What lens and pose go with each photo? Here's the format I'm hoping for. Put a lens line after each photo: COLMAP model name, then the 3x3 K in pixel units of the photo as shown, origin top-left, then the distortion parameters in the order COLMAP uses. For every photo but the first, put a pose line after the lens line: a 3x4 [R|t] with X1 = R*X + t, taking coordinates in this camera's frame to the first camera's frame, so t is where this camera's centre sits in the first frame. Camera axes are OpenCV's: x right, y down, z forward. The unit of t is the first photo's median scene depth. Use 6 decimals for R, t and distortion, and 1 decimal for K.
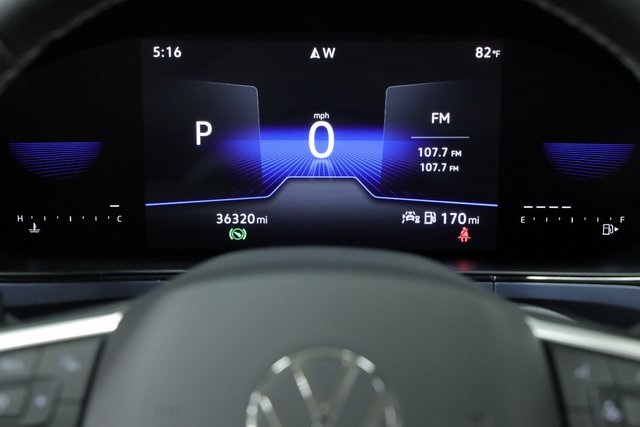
lens RADIAL K [[1823.9, 0, 320.0], [0, 1823.9, 213.5], [0, 0, 1]] dist [0.592961, 0.088244]
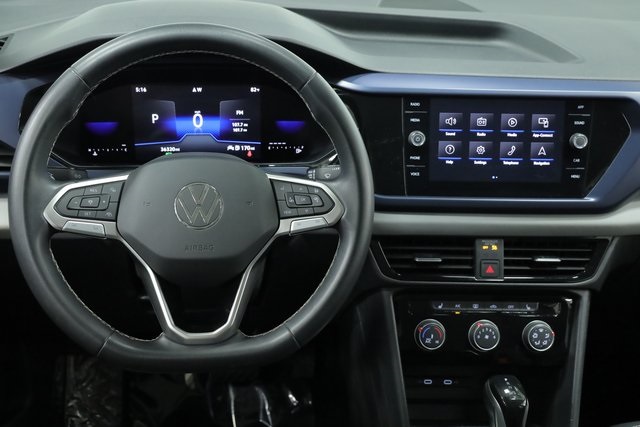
lens RADIAL K [[767.9, 0, 320.0], [0, 767.9, 213.5], [0, 0, 1]] dist [0.091127, 0.020643]
pose [[0.989153, -0.029869, 0.143818, 0.011924], [0.022425, 0.998337, 0.053108, 0.044361], [-0.145165, -0.049306, 0.988178, -0.218176]]
